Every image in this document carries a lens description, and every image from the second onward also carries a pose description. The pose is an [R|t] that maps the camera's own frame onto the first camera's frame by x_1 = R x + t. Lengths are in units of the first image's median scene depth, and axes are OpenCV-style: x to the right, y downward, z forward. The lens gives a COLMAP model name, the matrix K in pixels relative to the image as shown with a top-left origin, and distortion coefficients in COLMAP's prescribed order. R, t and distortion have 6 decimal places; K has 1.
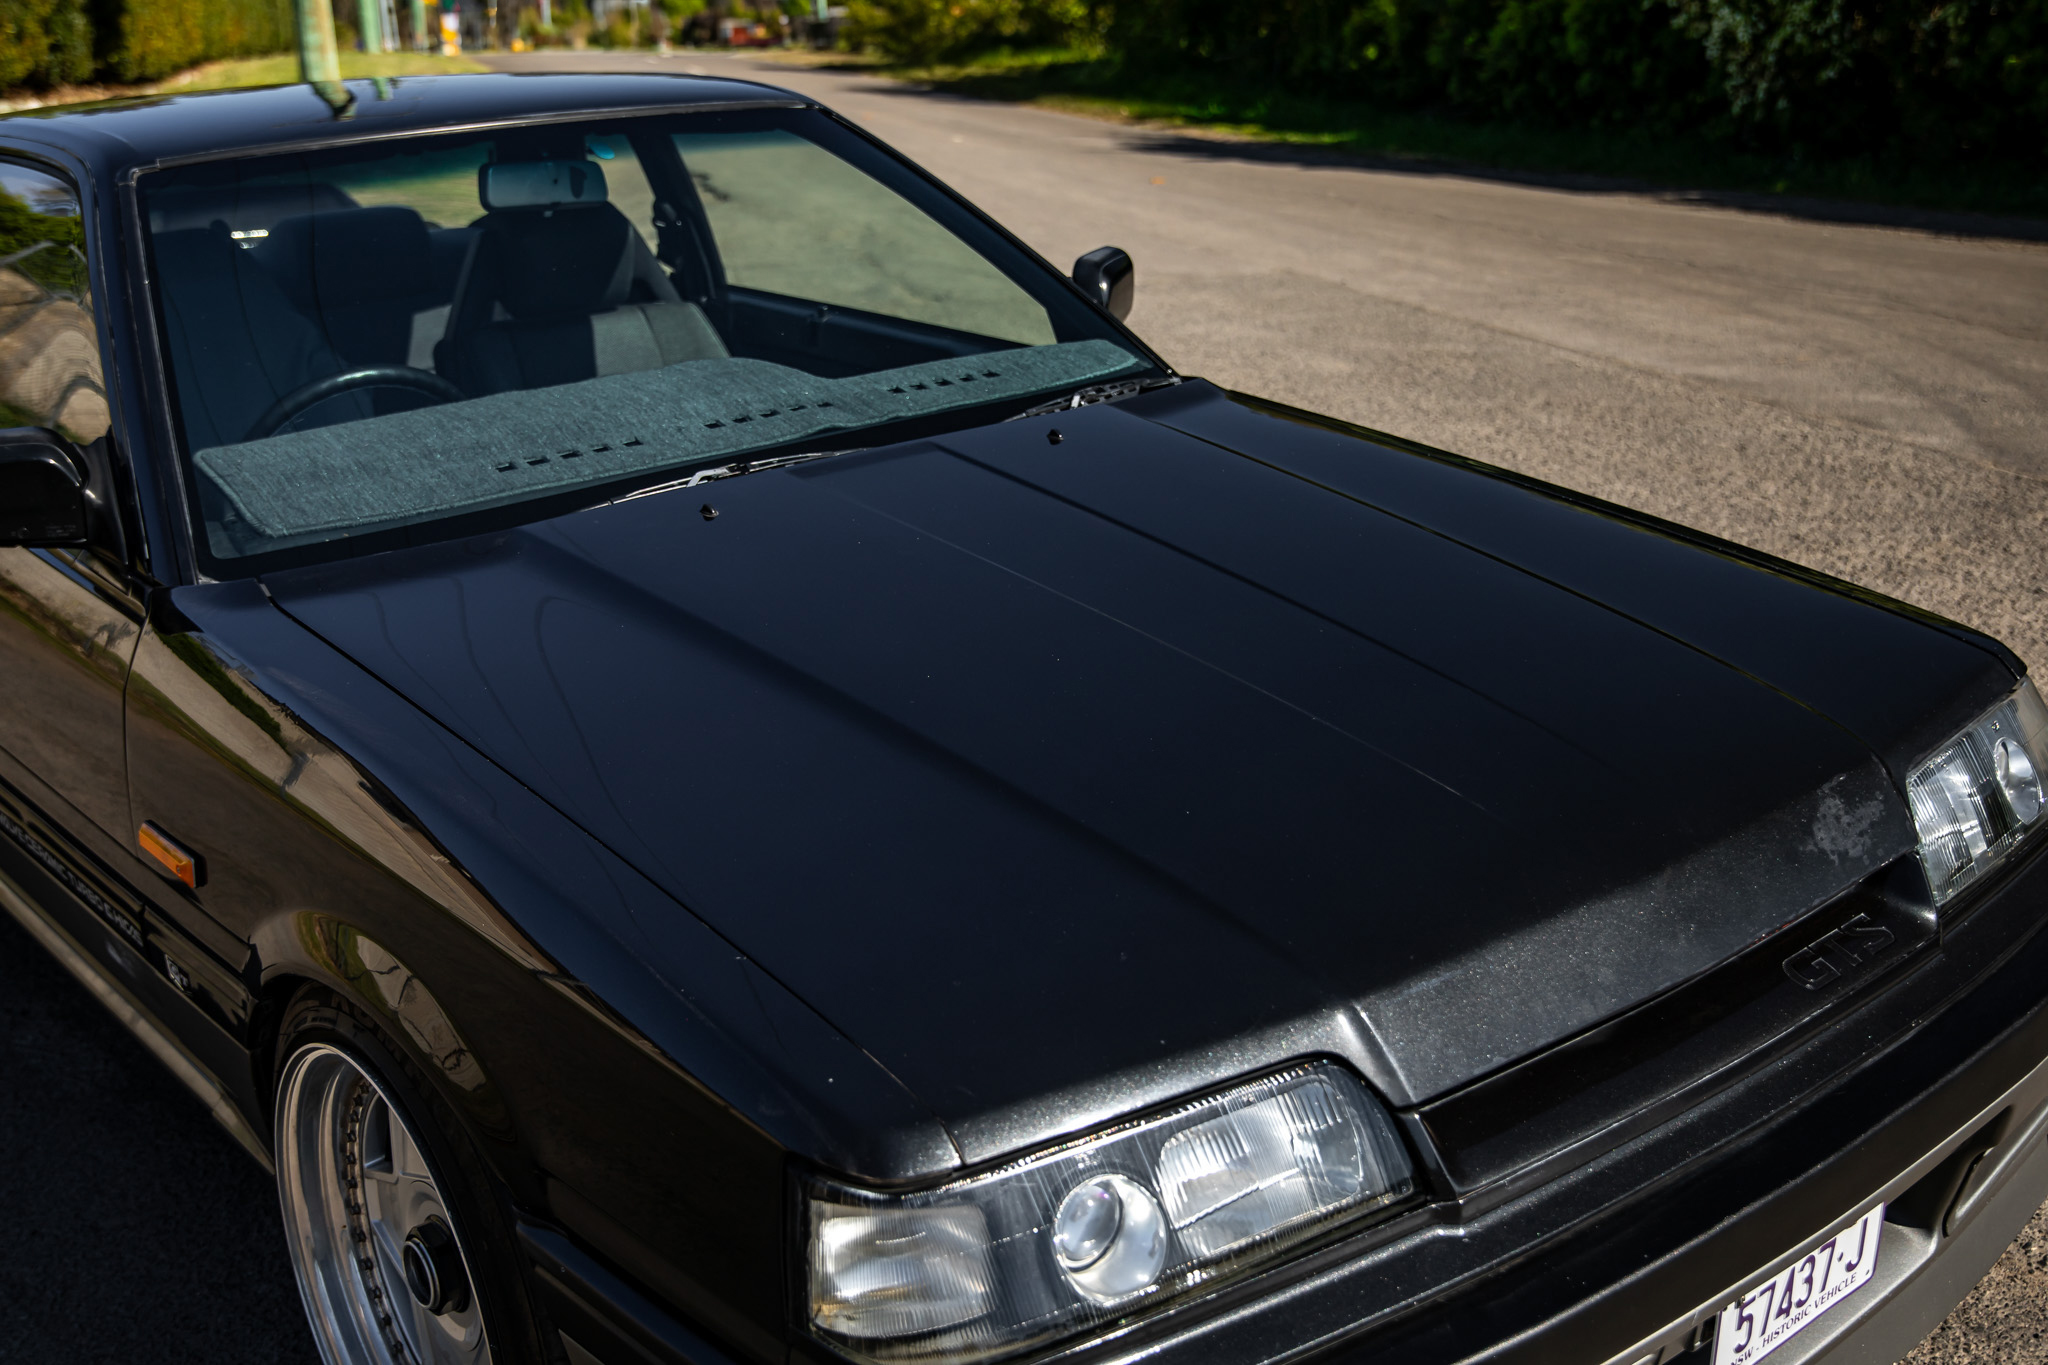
lens RADIAL K [[2226.8, 0, 1024.0], [0, 2226.8, 682.5], [0, 0, 1]] dist [0.010196, 0.047453]
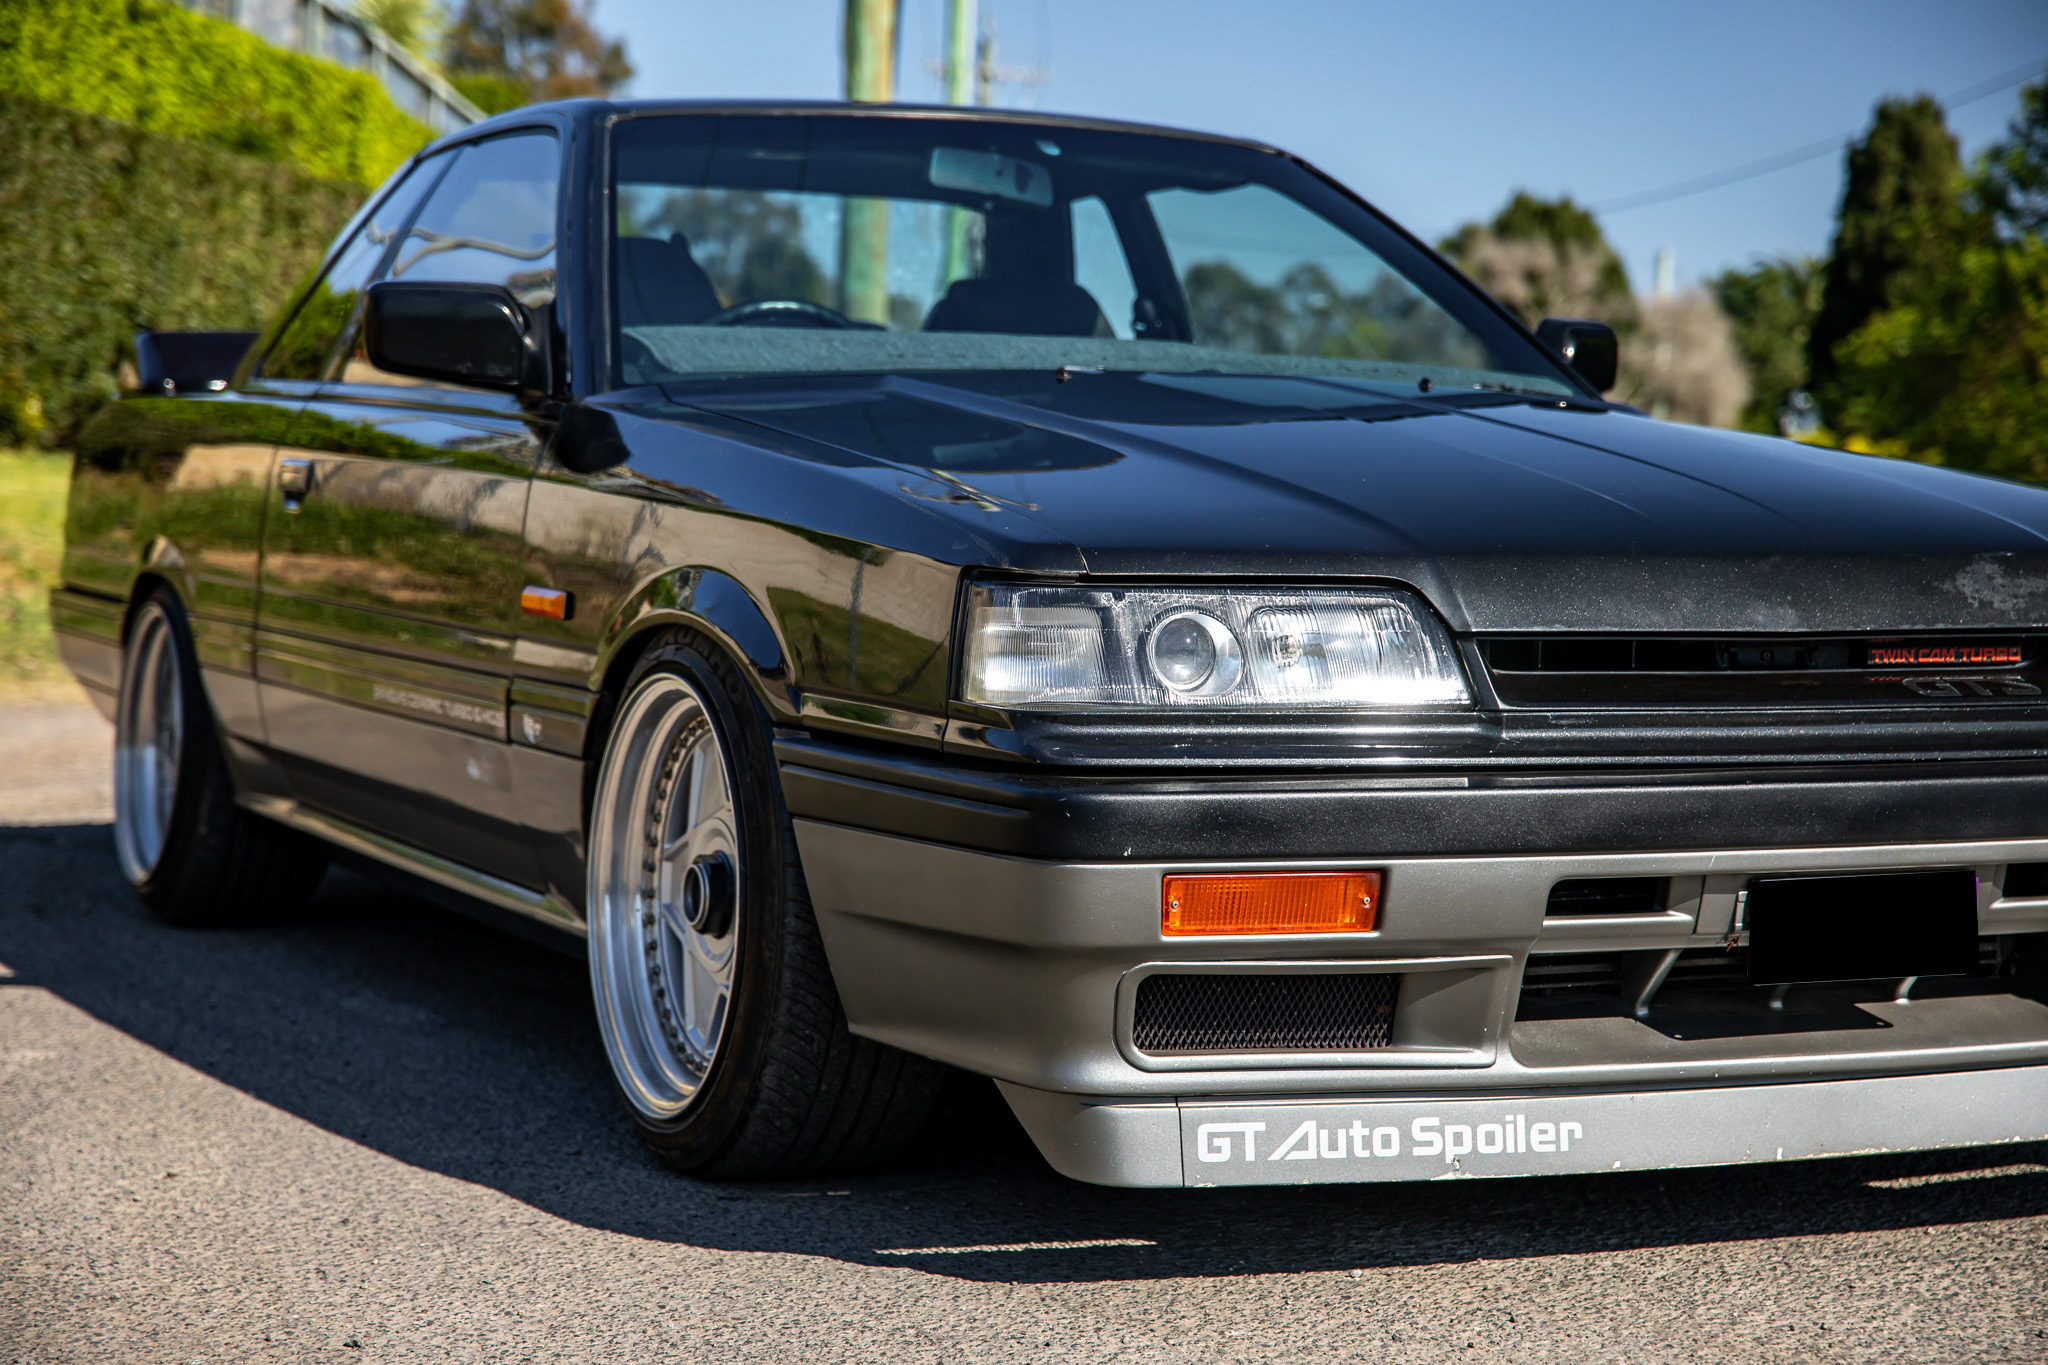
lens RADIAL K [[3712.1, 0, 1024.0], [0, 3712.1, 682.5], [0, 0, 1]] dist [0.256092, -0.115183]
pose [[0.964657, 0.077413, -0.251880, 0.209602], [-0.138585, 0.962044, -0.235085, 0.336848], [0.224121, 0.261684, 0.938771, -0.449323]]
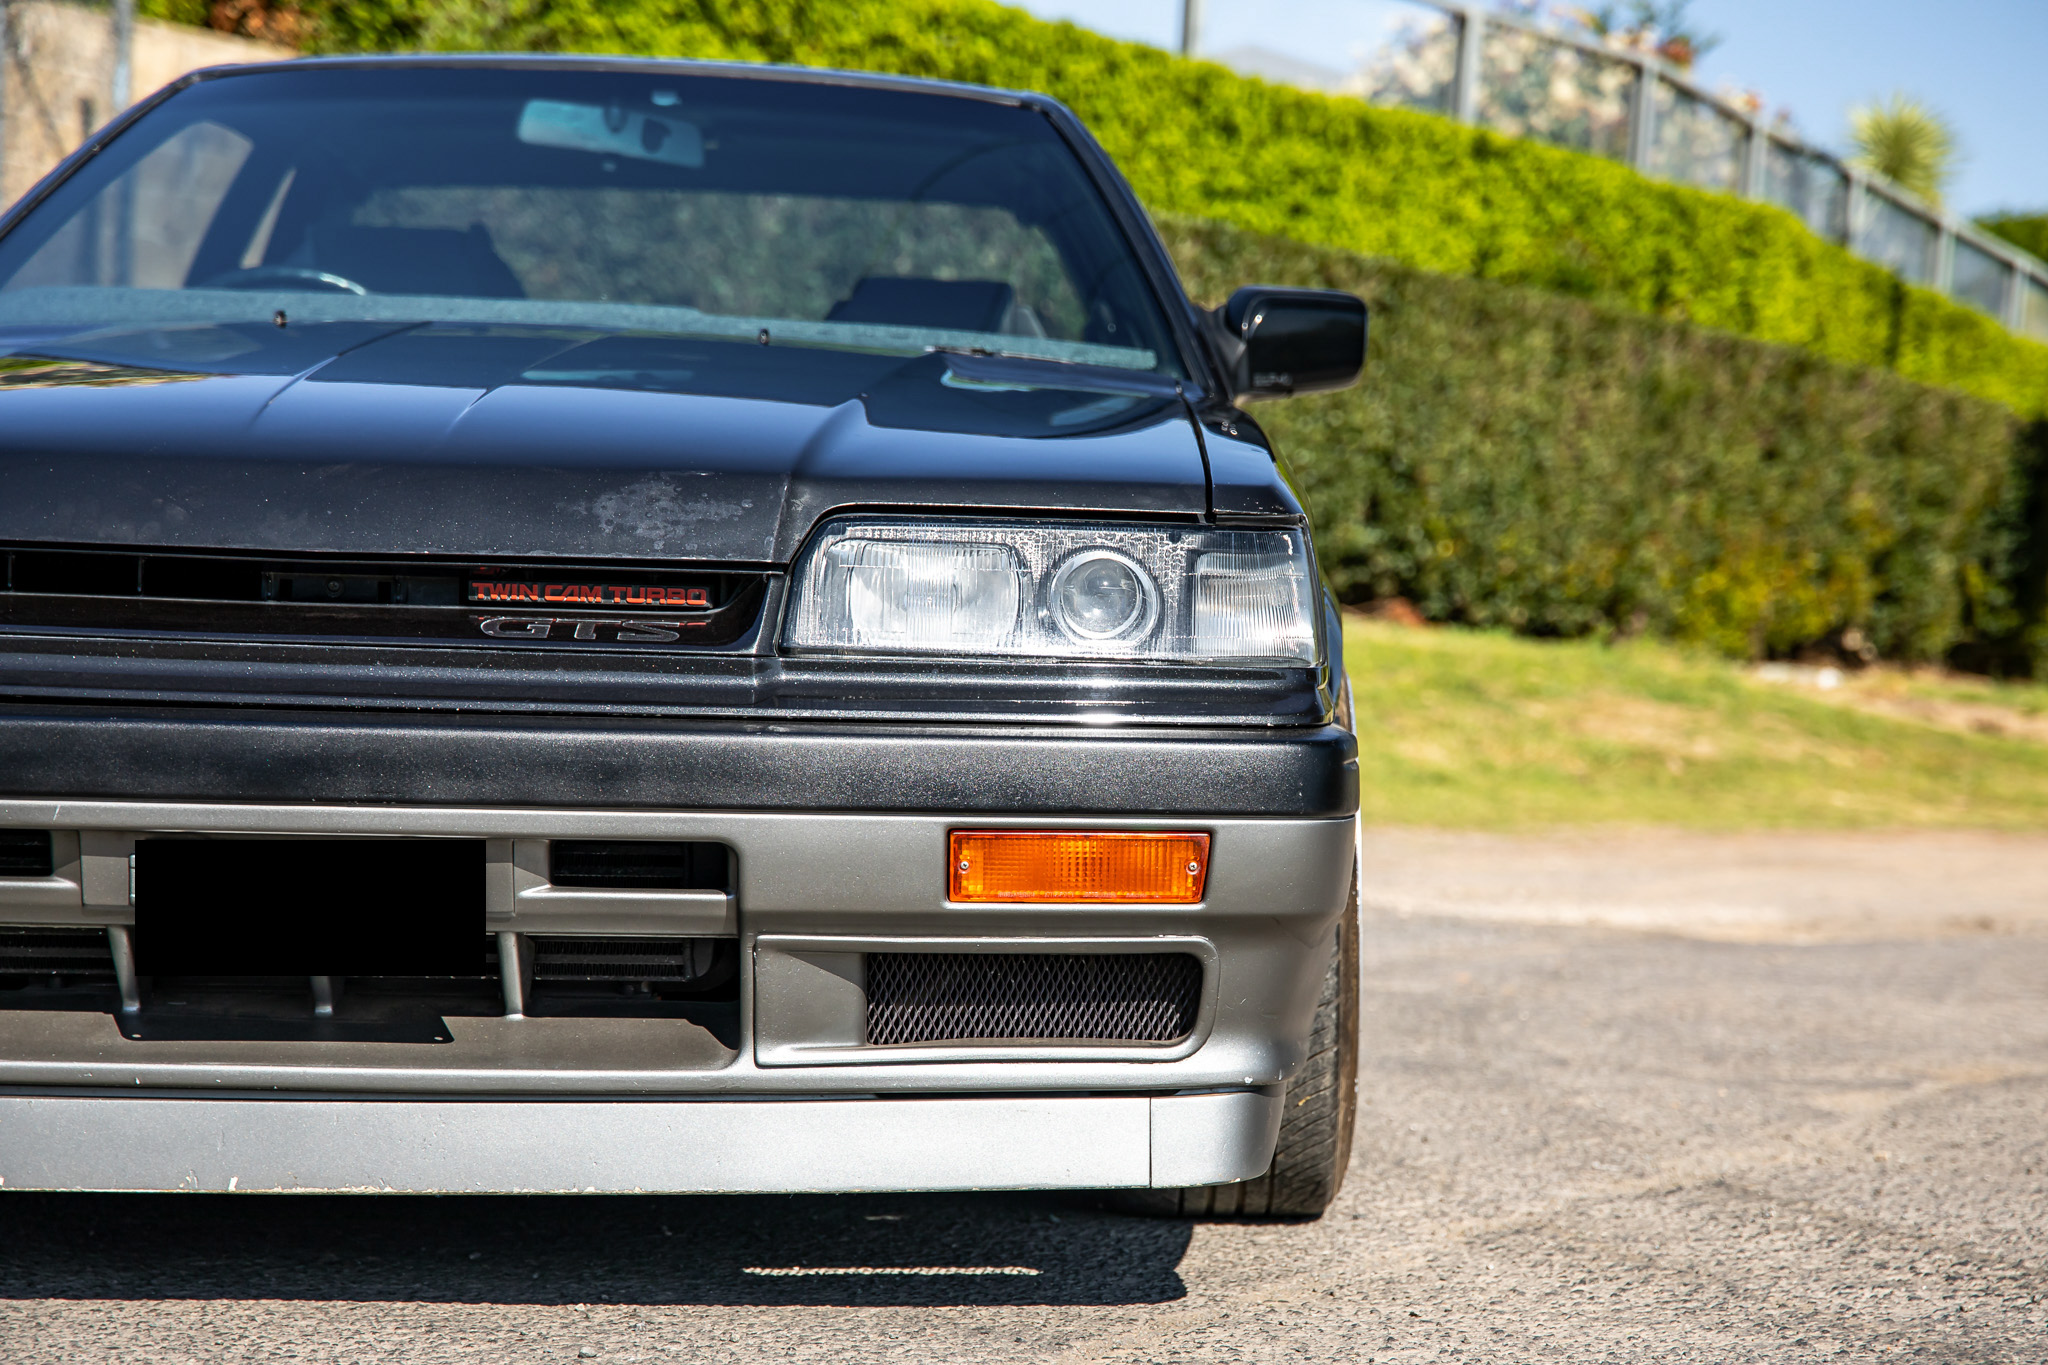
lens RADIAL K [[4089.0, 0, 1024.0], [0, 4089.0, 682.5], [0, 0, 1]] dist [0.209515, 0.341955]
pose [[0.764563, 0.075745, -0.640083, 0.836423], [-0.259858, 0.945011, -0.198565, 0.229535], [0.589845, 0.318147, 0.742204, -0.050278]]
